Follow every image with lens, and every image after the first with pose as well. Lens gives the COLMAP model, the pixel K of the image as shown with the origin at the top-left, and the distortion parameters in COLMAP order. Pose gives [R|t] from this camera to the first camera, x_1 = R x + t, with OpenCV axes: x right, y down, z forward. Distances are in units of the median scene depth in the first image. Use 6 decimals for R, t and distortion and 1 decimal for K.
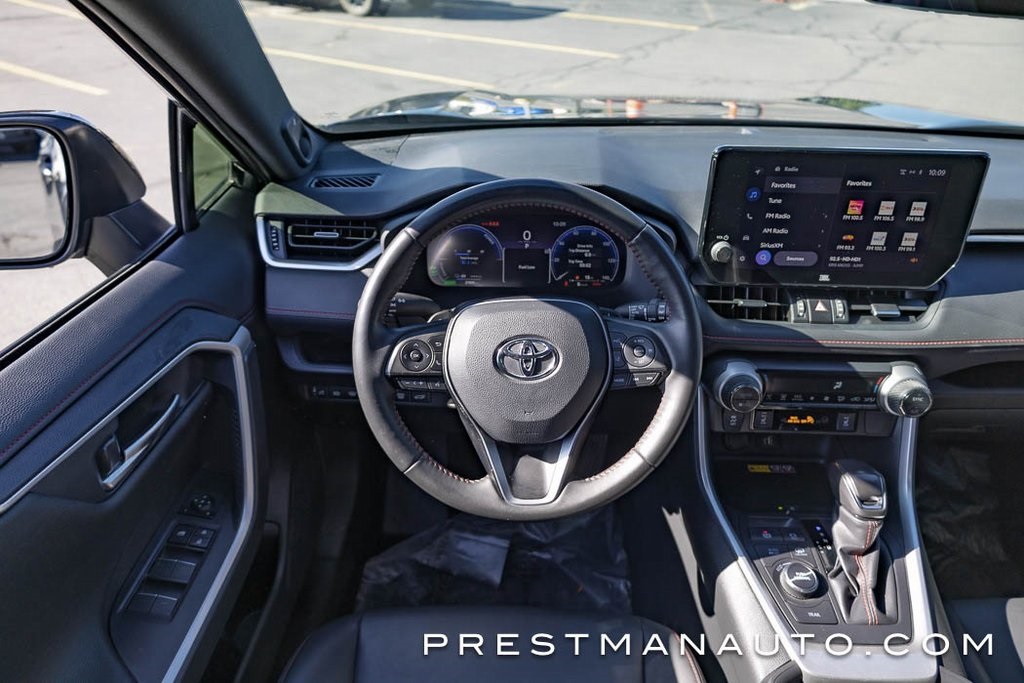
lens RADIAL K [[666.5, 0, 514.4], [0, 666.5, 346.0], [0, 0, 1]] dist [-0.007576, 0.008929]
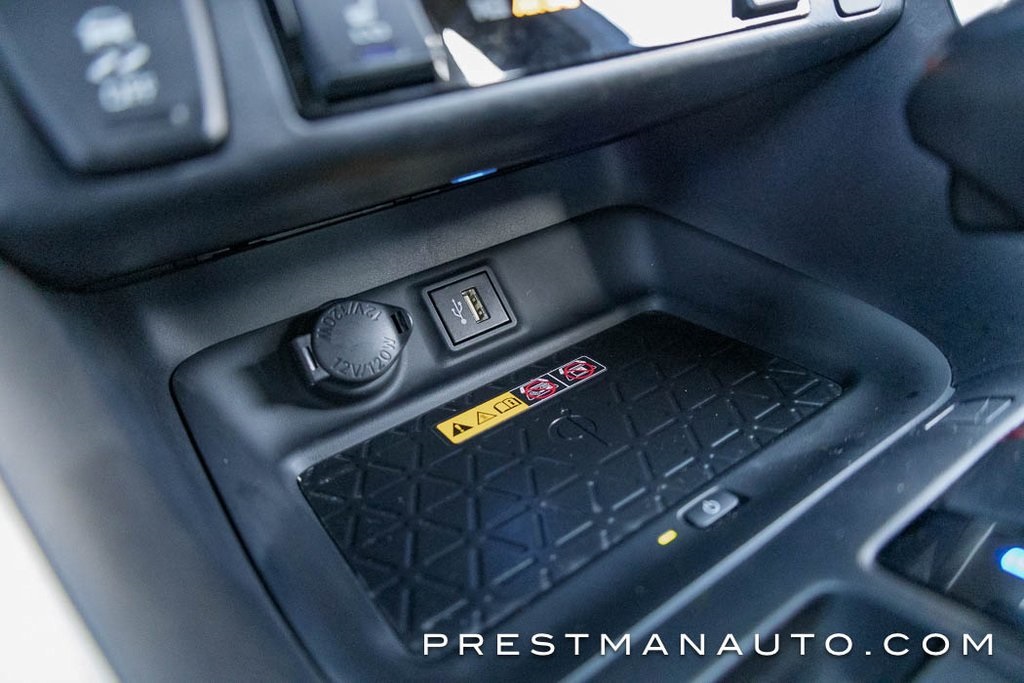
lens RADIAL K [[666.5, 0, 514.8], [0, 666.5, 336.5], [0, 0, 1]] dist [-0.007576, 0.008929]
pose [[0.809793, -0.368331, 0.456691, 0.338717], [0.406063, 0.913689, 0.016889, 0.192886], [-0.423495, 0.171769, 0.889465, 0.948107]]
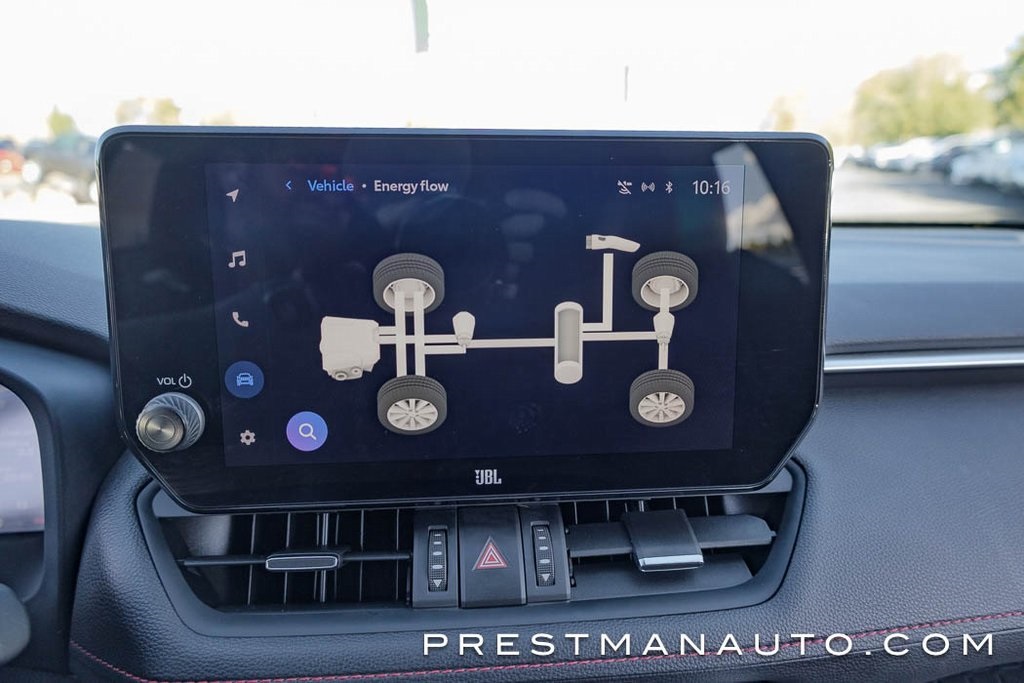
lens RADIAL K [[666.5, 0, 513.6], [0, 666.5, 339.3], [0, 0, 1]] dist [-0.007576, 0.008929]
pose [[0.994509, -0.039246, 0.097018, 0.454399], [0.066516, 0.952734, -0.296435, -0.065637], [-0.080799, 0.301260, 0.950112, 0.632601]]
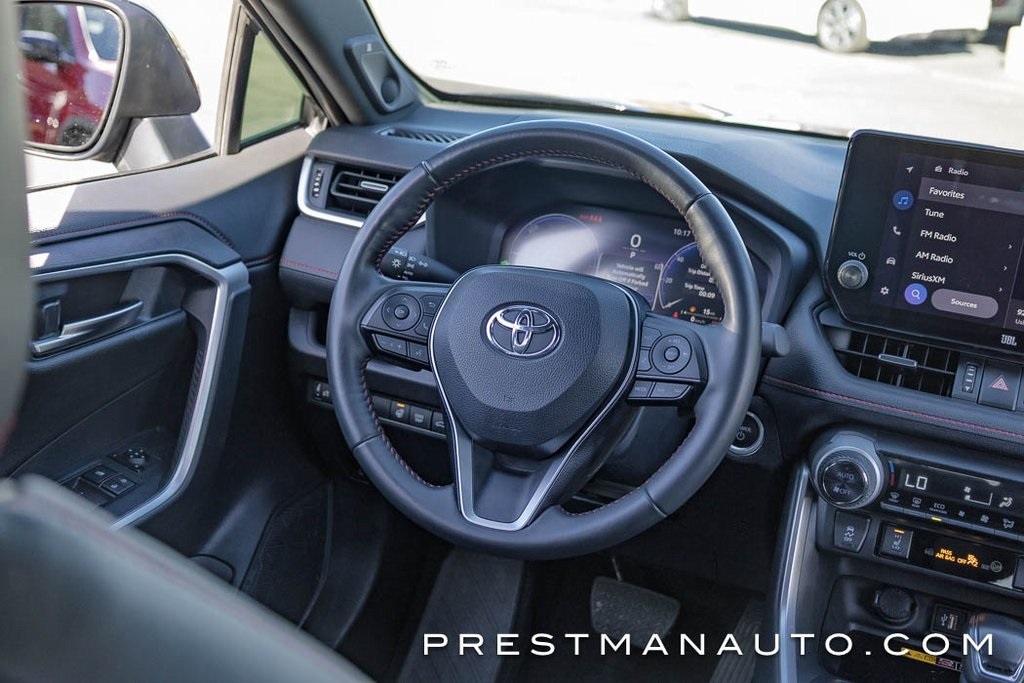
lens RADIAL K [[1251.3, 0, 516.8], [0, 1251.3, 343.3], [0, 0, 1]] dist [0.014579, 0.000000]
pose [[0.929543, 0.178955, -0.322374, 0.419211], [-0.247514, 0.950896, -0.185833, 0.264581], [0.273288, 0.252532, 0.928192, -0.320276]]
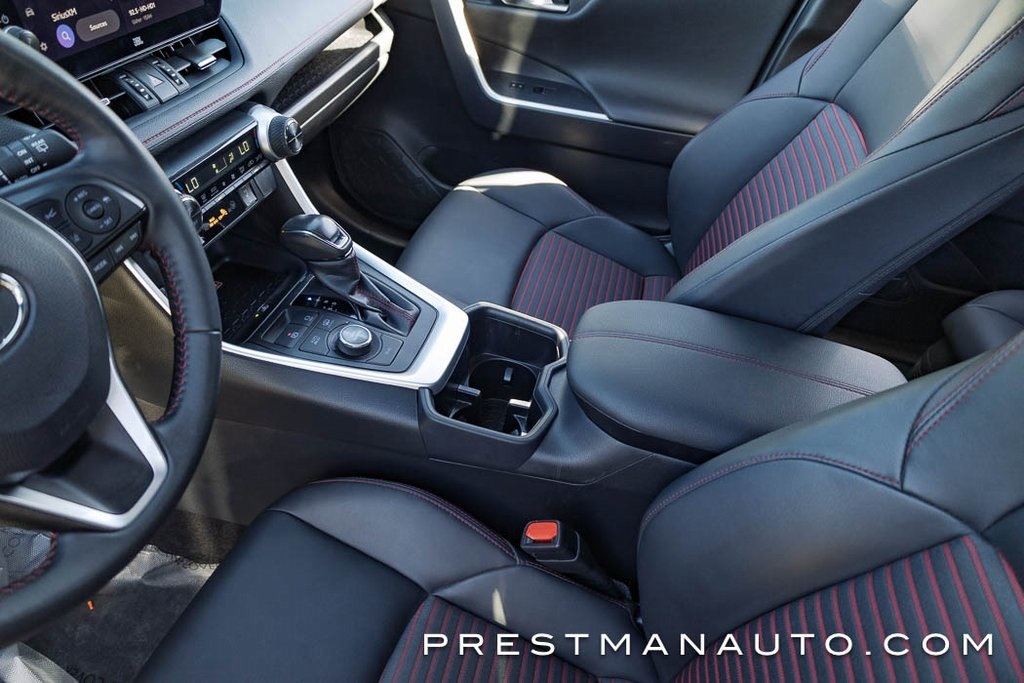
lens RADIAL K [[666.5, 0, 519.9], [0, 666.5, 342.6], [0, 0, 1]] dist [-0.007576, 0.008929]
pose [[0.227325, -0.625667, 0.746233, -0.246981], [0.414300, 0.755624, 0.507333, -0.046079], [-0.881294, 0.193835, 0.430986, 0.336314]]
